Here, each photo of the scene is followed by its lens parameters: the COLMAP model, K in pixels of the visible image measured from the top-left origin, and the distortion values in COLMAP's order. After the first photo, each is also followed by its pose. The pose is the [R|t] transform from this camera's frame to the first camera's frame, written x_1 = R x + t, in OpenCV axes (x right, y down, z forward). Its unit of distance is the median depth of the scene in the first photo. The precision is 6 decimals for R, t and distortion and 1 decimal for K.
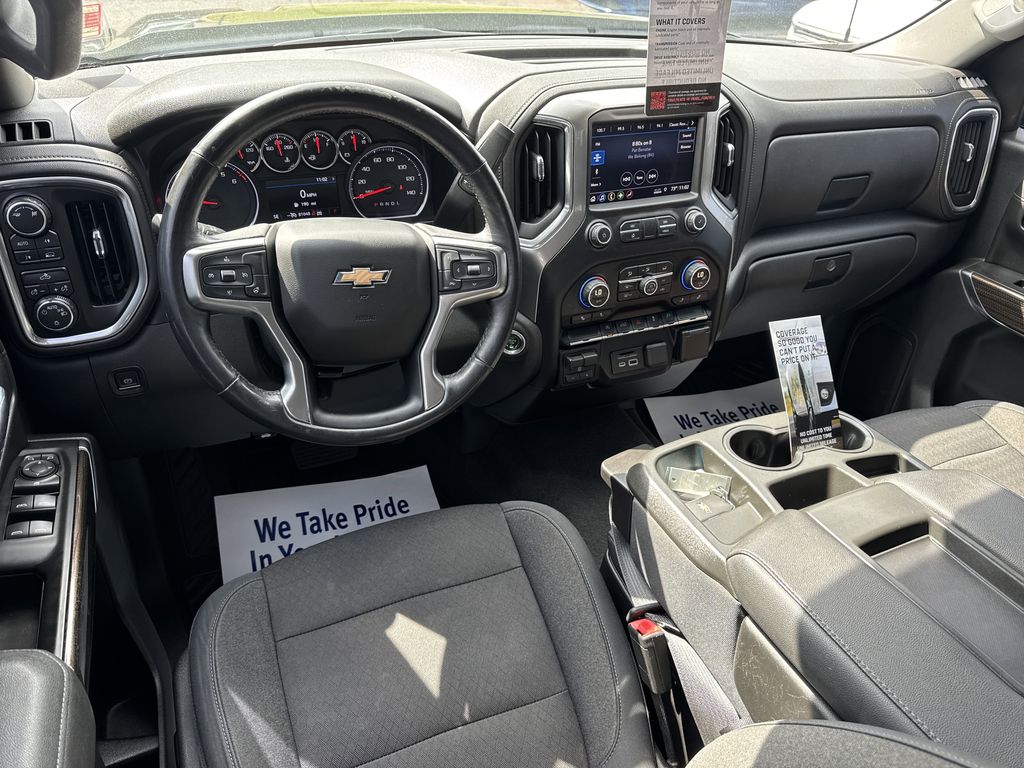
lens RADIAL K [[769.1, 0, 520.0], [0, 769.1, 389.6], [0, 0, 1]] dist [0.036667, -0.016506]
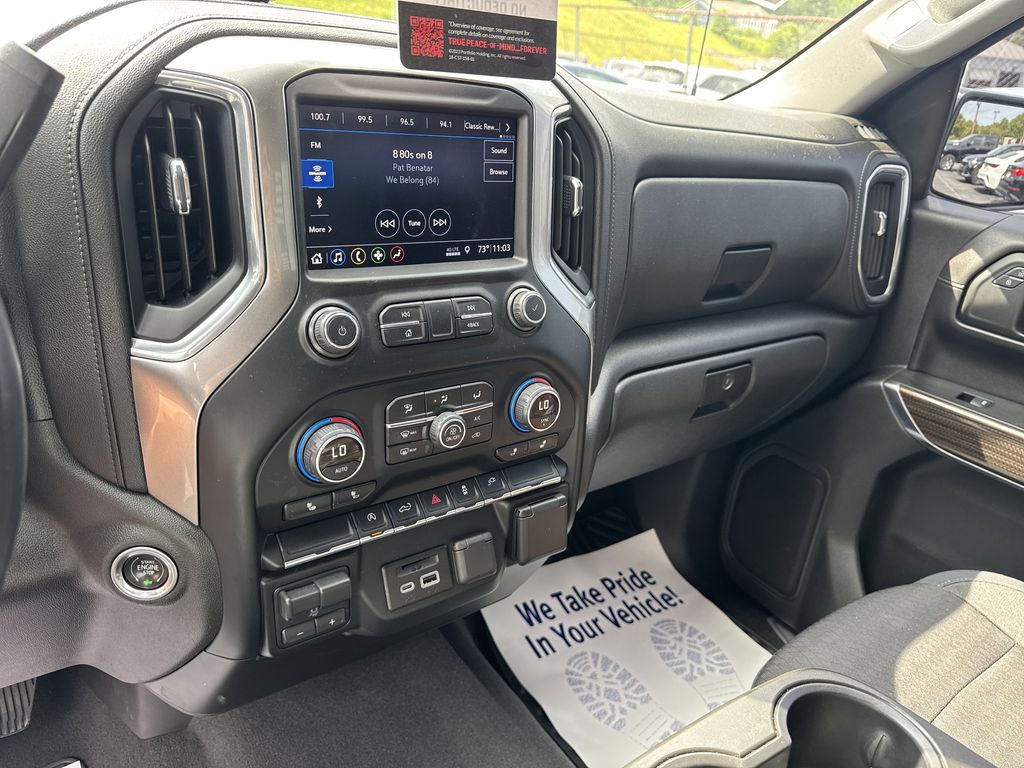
lens RADIAL K [[769.1, 0, 514.1], [0, 769.1, 385.3], [0, 0, 1]] dist [0.036667, -0.016506]
pose [[0.977639, -0.039120, 0.206618, 0.100190], [0.073883, 0.983803, -0.163318, -0.073564], [-0.196883, 0.174932, 0.964695, 0.468586]]
